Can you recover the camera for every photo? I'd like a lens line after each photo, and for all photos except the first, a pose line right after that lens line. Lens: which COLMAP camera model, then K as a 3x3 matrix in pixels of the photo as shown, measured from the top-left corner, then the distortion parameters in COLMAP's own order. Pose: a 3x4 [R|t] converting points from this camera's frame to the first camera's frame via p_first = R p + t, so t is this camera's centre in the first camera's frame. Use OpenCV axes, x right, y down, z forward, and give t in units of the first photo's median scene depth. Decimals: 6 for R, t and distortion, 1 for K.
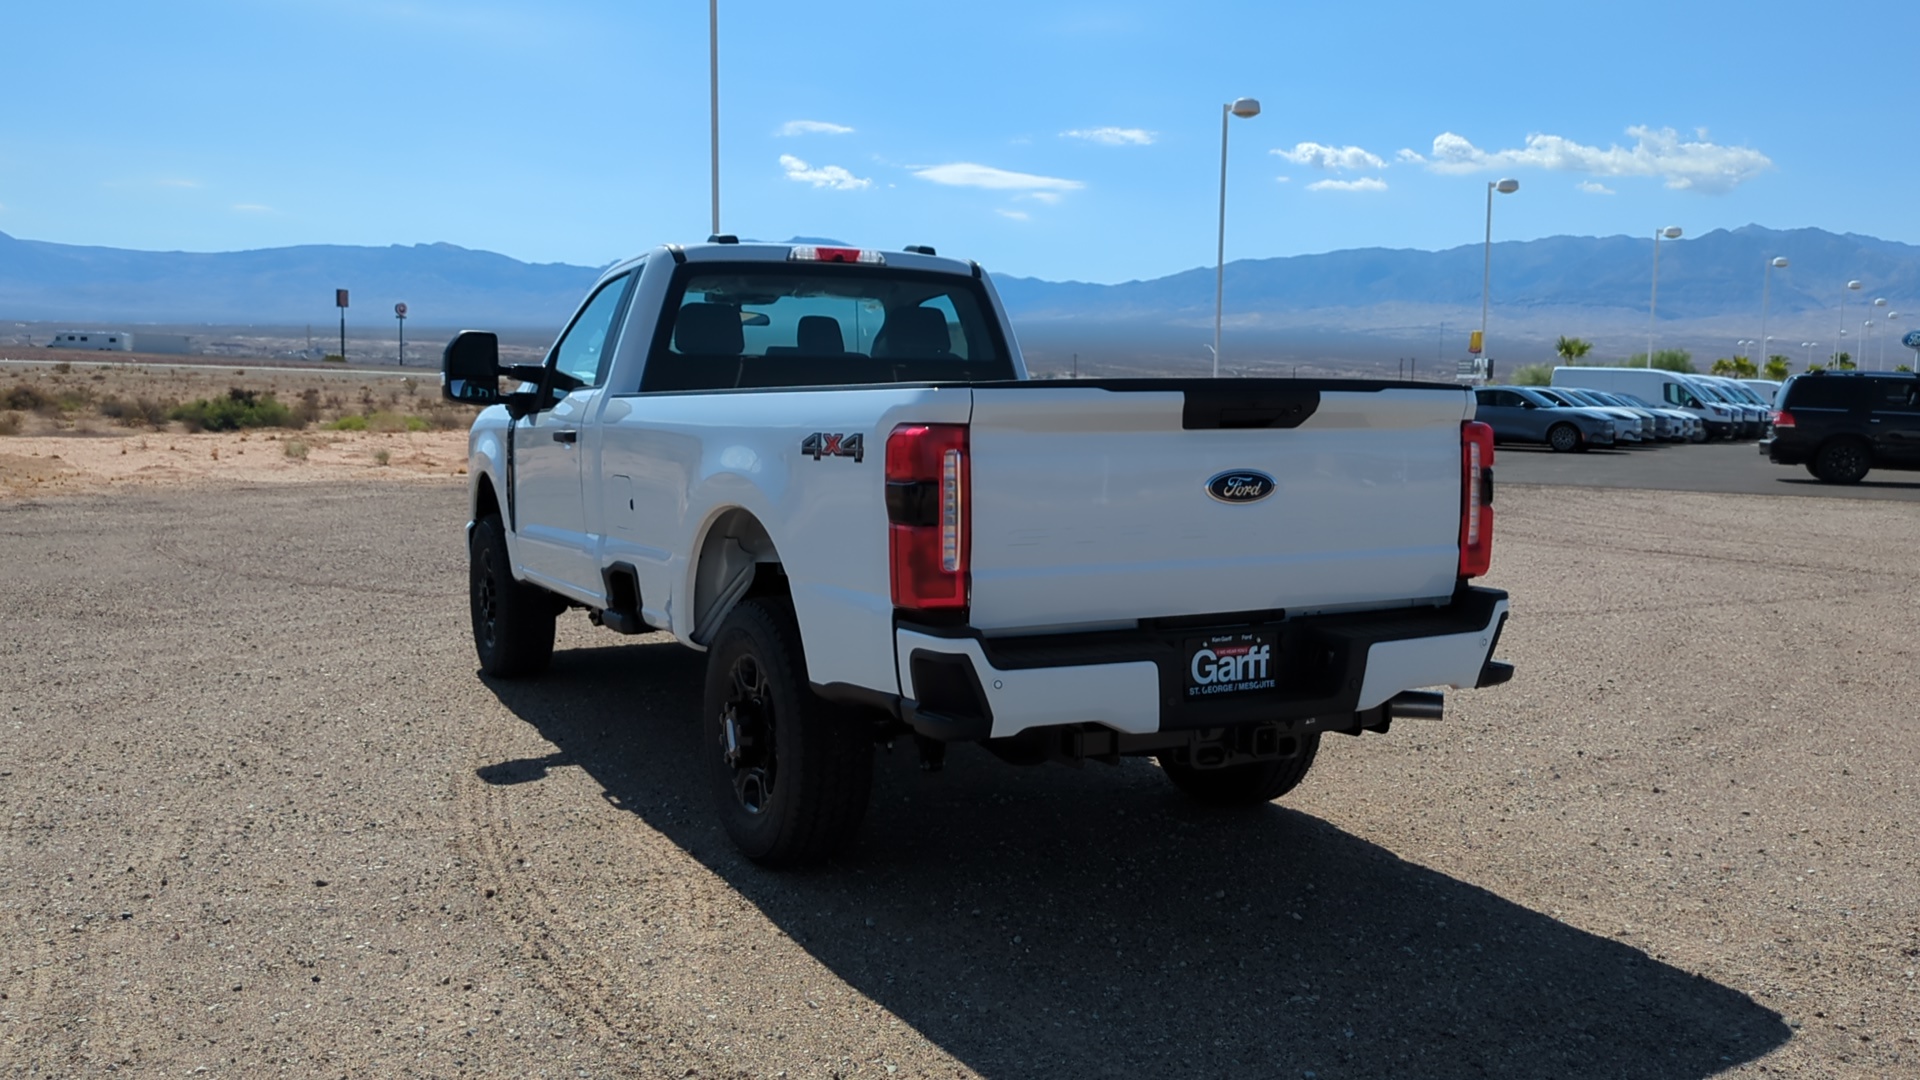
lens RADIAL K [[1674.1, 0, 991.1], [0, 1674.1, 555.3], [0, 0, 1]] dist [0.064025, -0.071608]
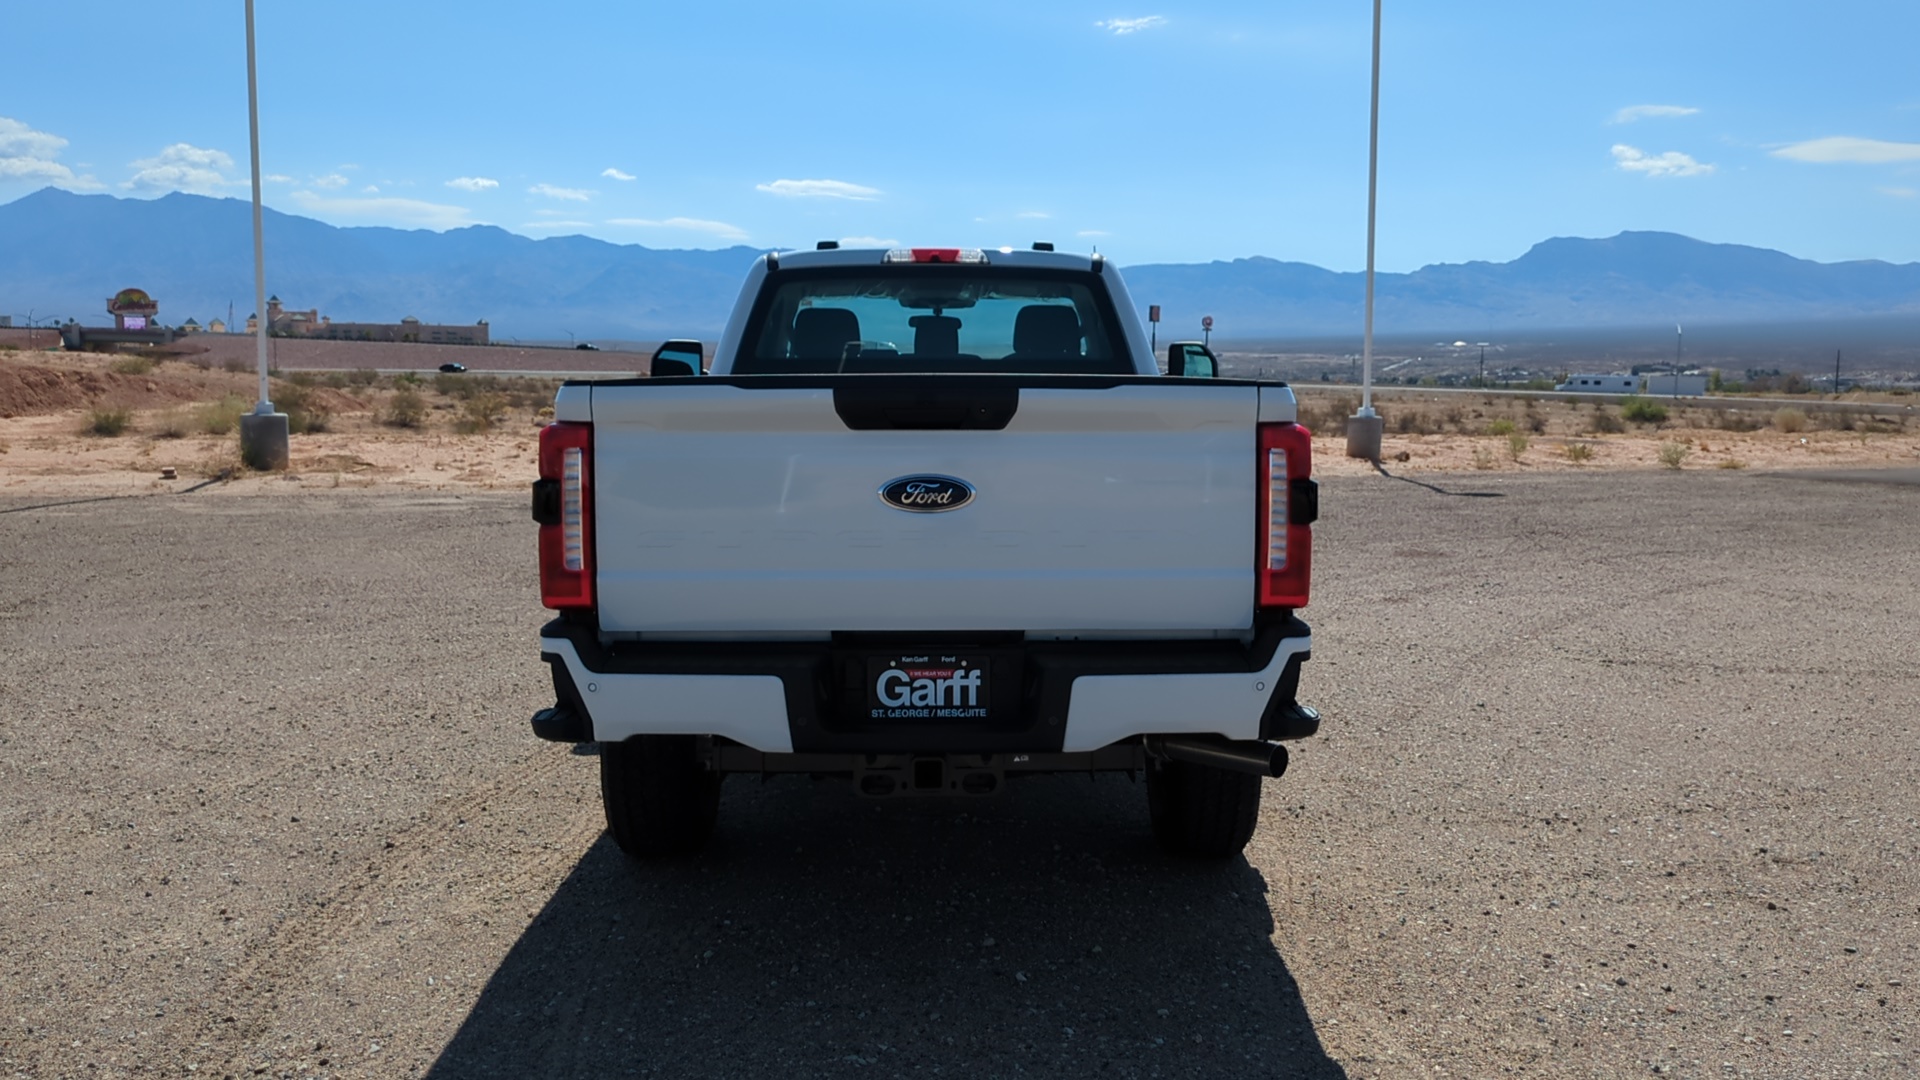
lens RADIAL K [[1674.1, 0, 982.9], [0, 1674.1, 550.7], [0, 0, 1]] dist [0.064025, -0.071608]
pose [[0.883872, 0.037501, -0.466222, 0.581849], [-0.040644, 0.999168, 0.003315, -0.013563], [0.465959, 0.016019, 0.884661, 0.202393]]
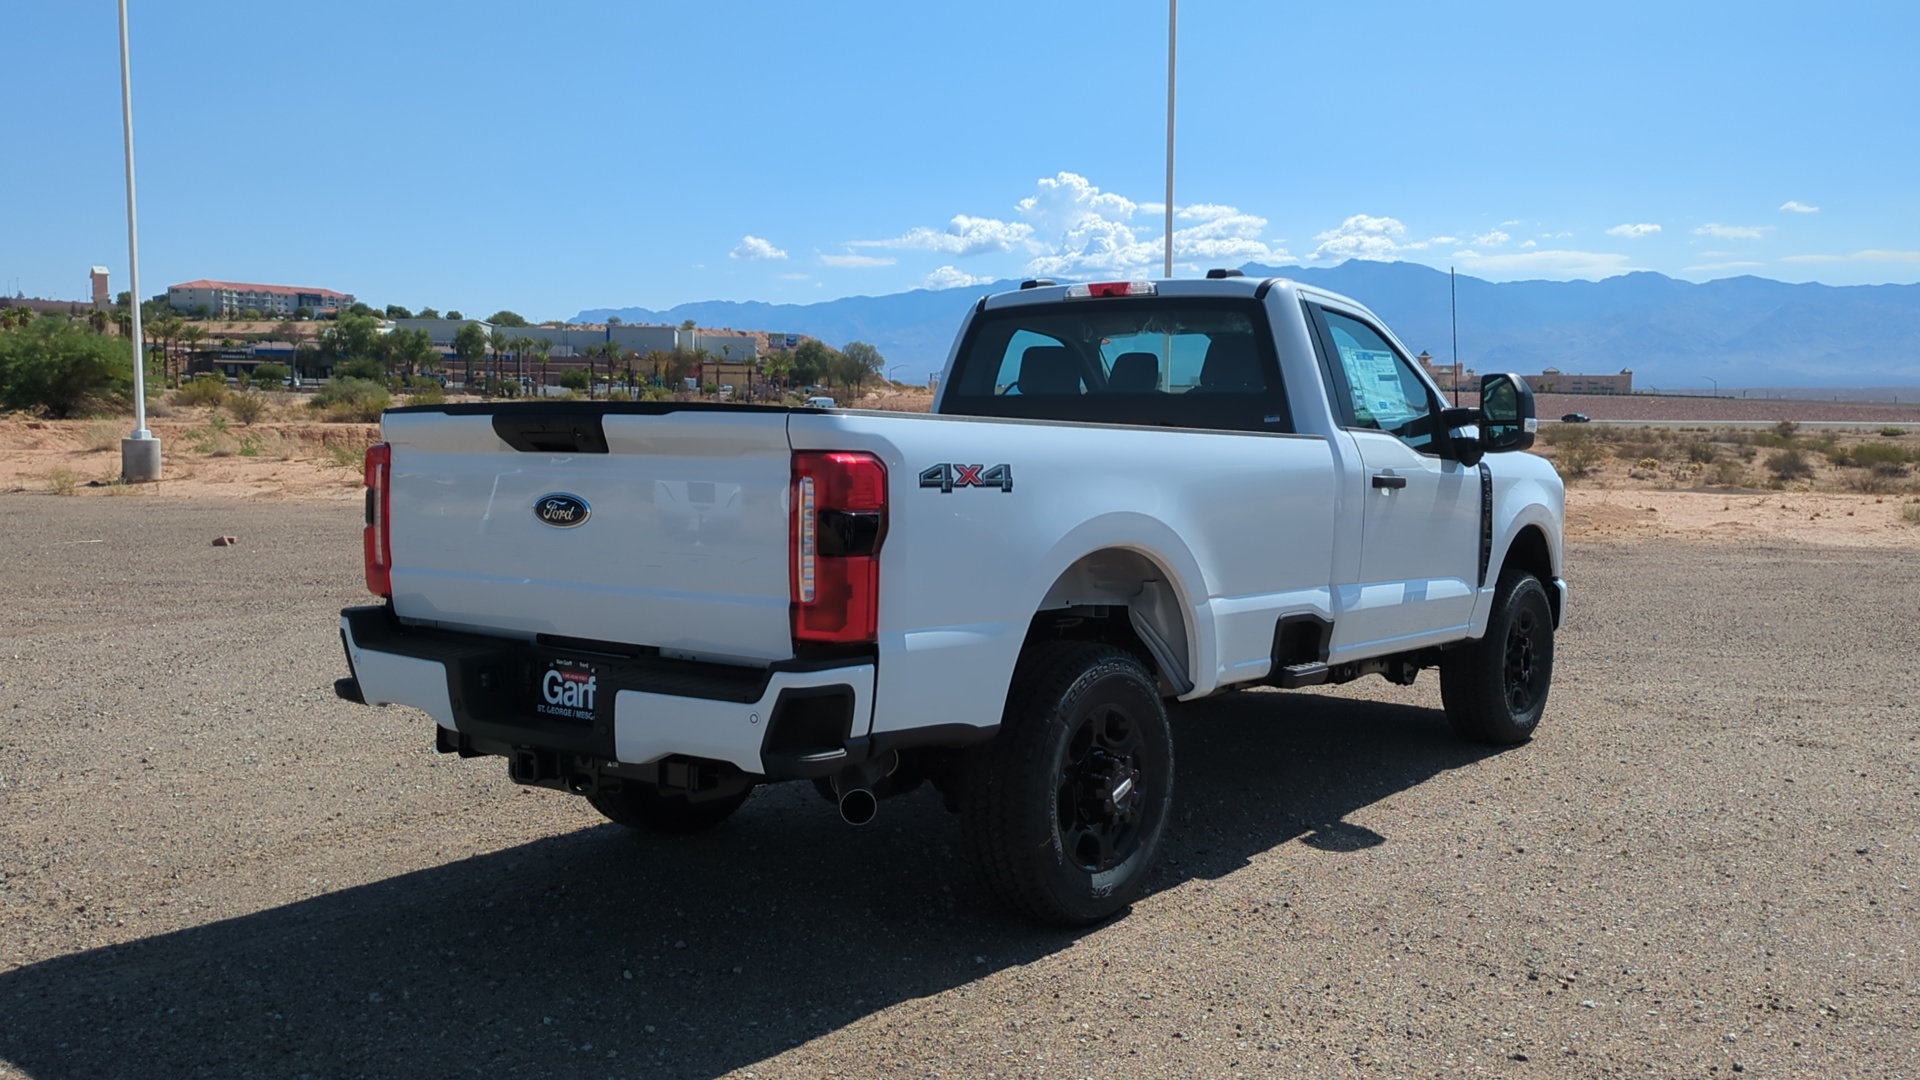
lens RADIAL K [[1674.1, 0, 977.4], [0, 1674.1, 563.6], [0, 0, 1]] dist [0.064025, -0.071608]
pose [[0.400248, 0.065454, -0.914066, 1.124553], [-0.097010, 0.994868, 0.028762, -0.060176], [0.911258, 0.077161, 0.404544, 0.796512]]
